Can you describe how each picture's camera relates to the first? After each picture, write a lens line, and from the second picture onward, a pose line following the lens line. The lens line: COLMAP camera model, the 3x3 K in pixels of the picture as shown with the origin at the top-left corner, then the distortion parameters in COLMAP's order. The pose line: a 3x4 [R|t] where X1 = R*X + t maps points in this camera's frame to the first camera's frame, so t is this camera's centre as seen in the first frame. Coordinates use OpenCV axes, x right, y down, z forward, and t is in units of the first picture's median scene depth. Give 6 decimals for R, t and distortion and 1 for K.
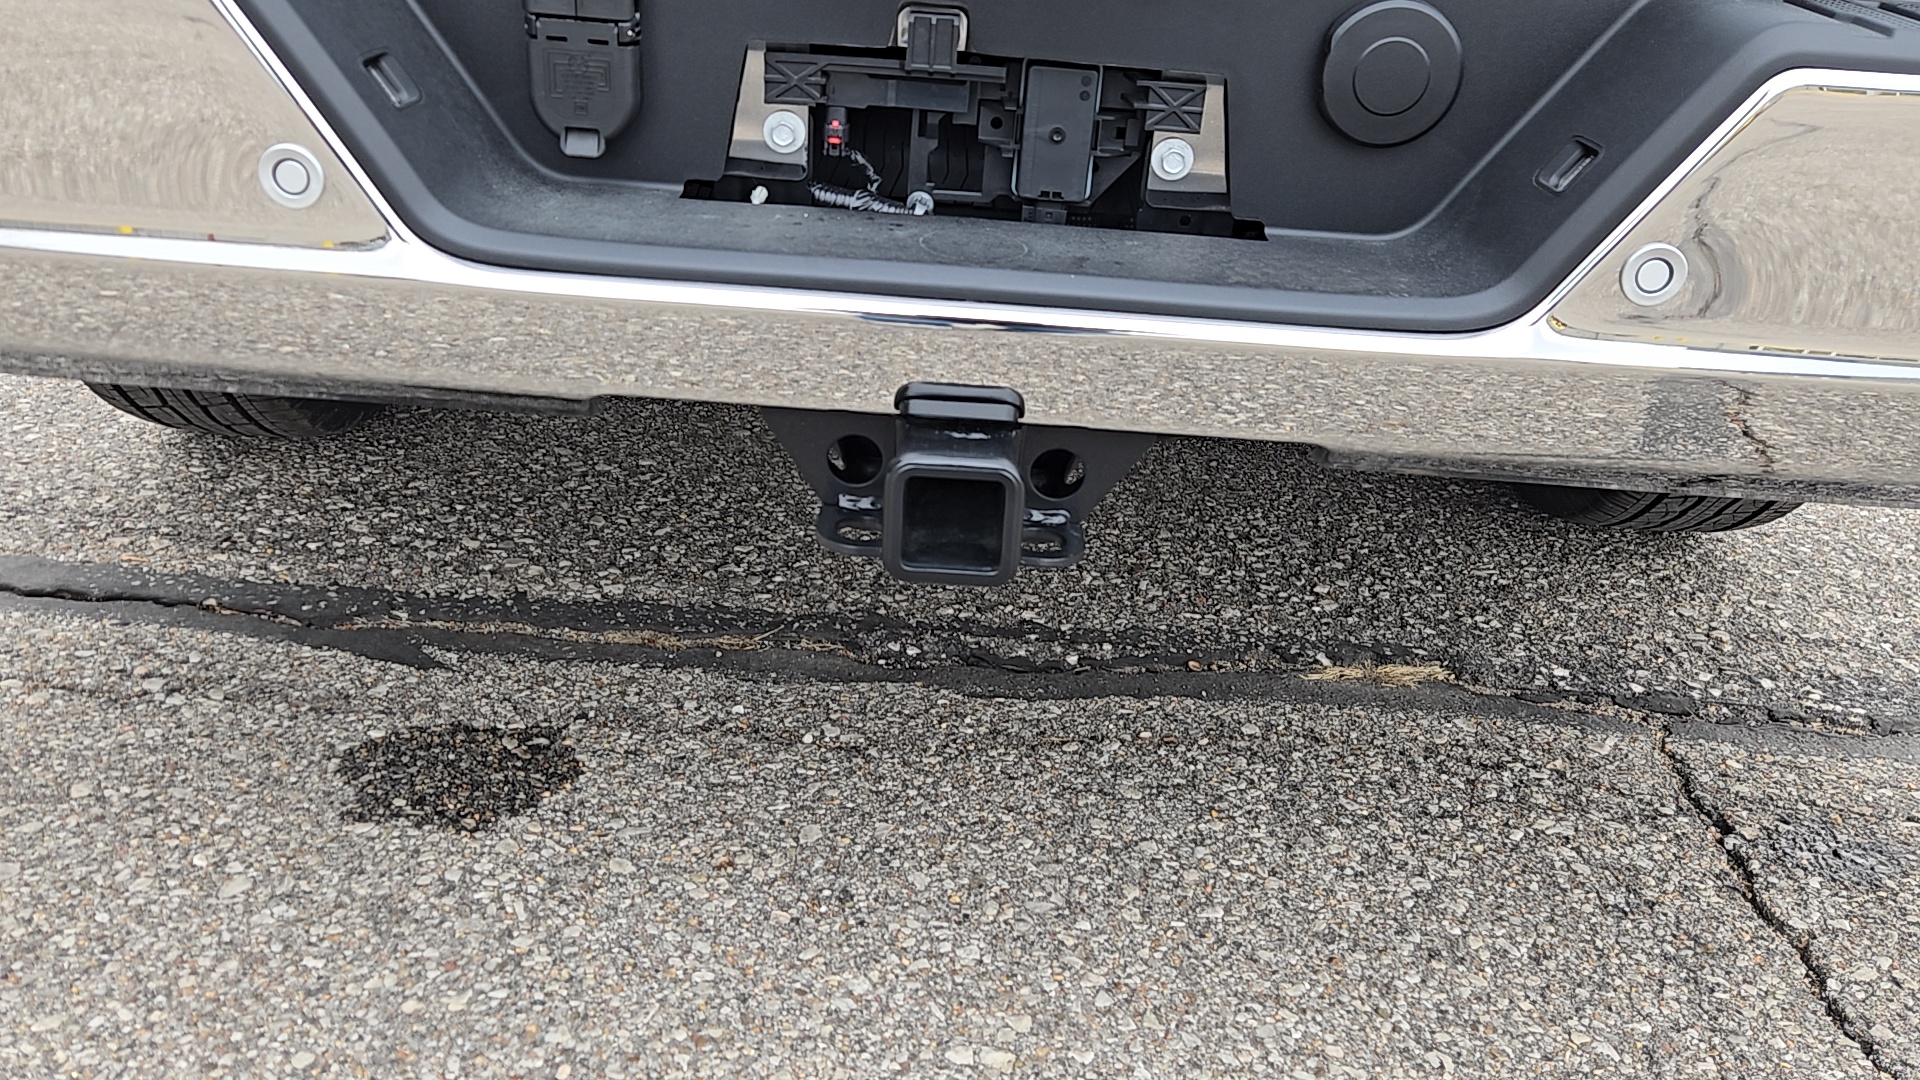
lens RADIAL K [[1589.7, 0, 956.4], [0, 1589.7, 535.1], [0, 0, 1]] dist [0.021443, -0.006034]
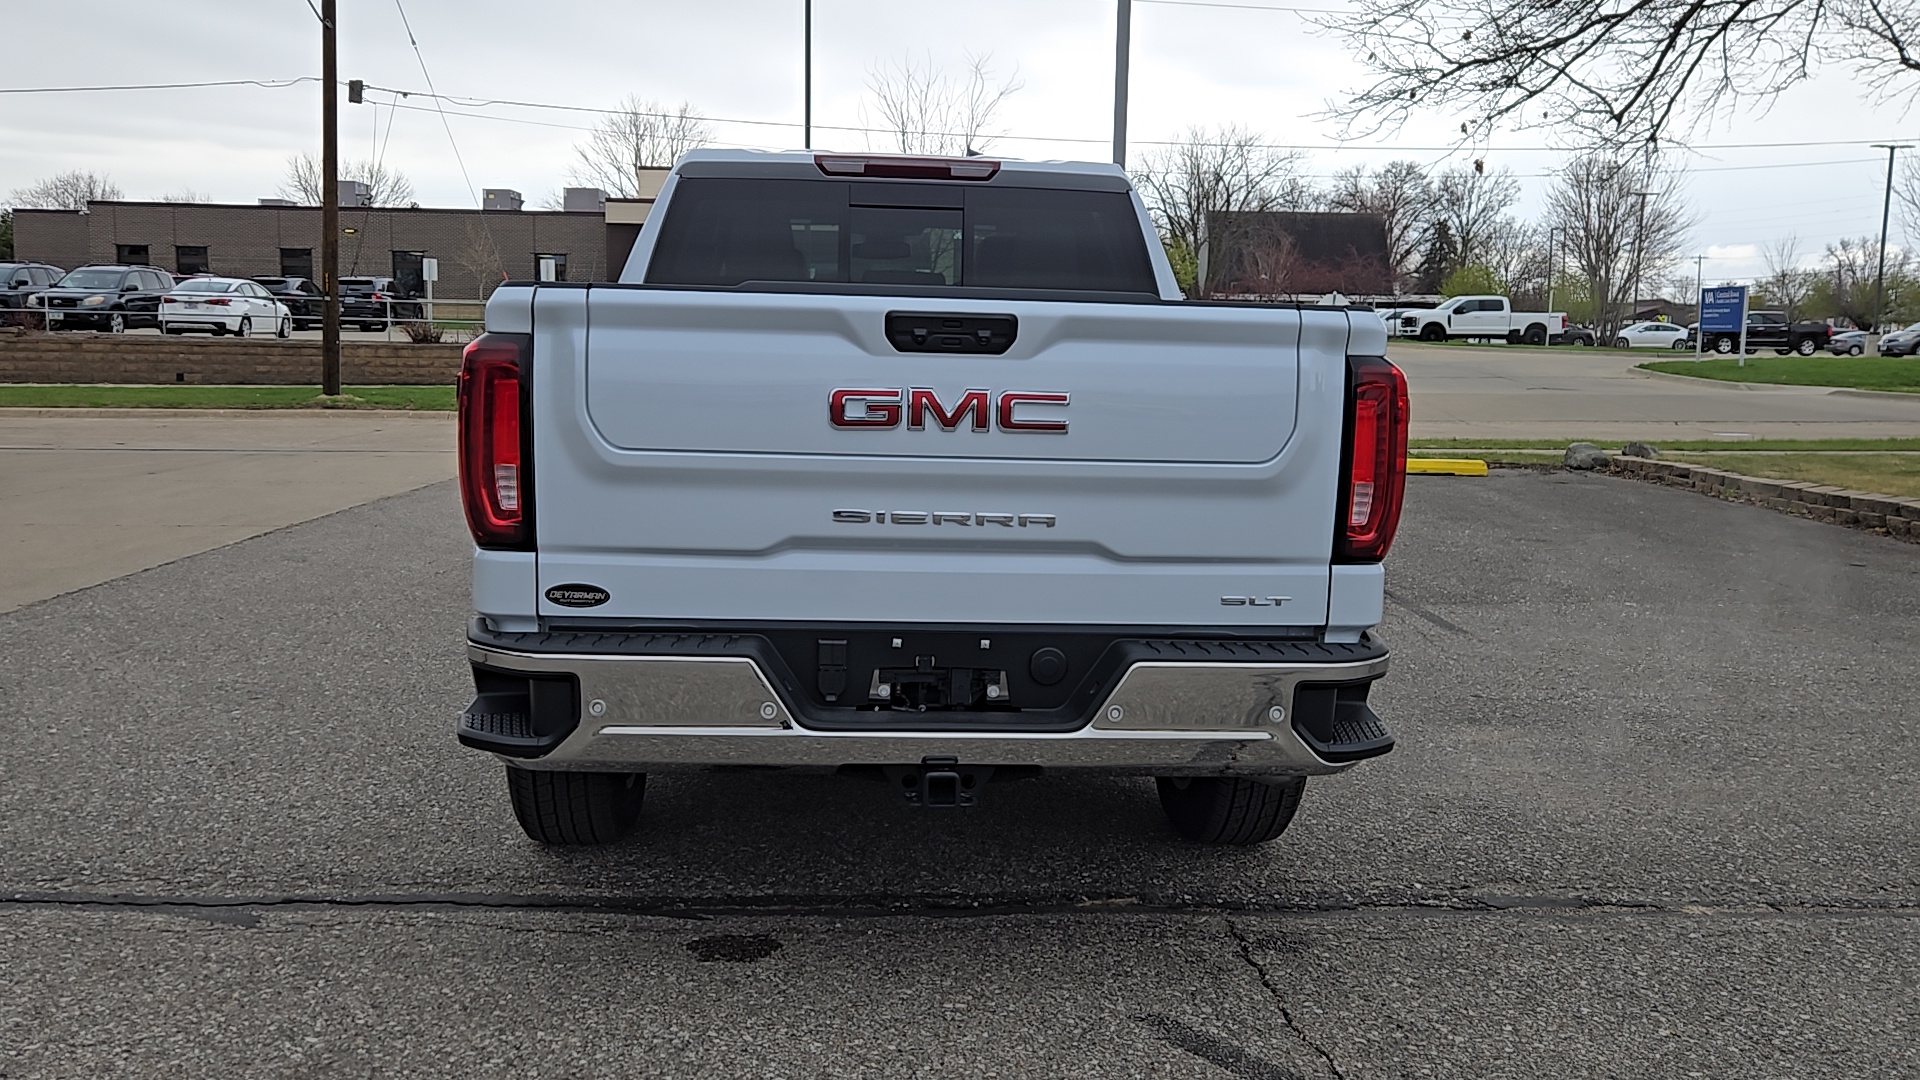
lens RADIAL K [[1589.7, 0, 956.4], [0, 1589.7, 535.1], [0, 0, 1]] dist [0.021443, -0.006034]
pose [[0.994498, -0.051138, 0.091428, -0.154901], [0.077638, 0.945737, -0.315521, 0.335353], [-0.070331, 0.320883, 0.944504, -1.506963]]
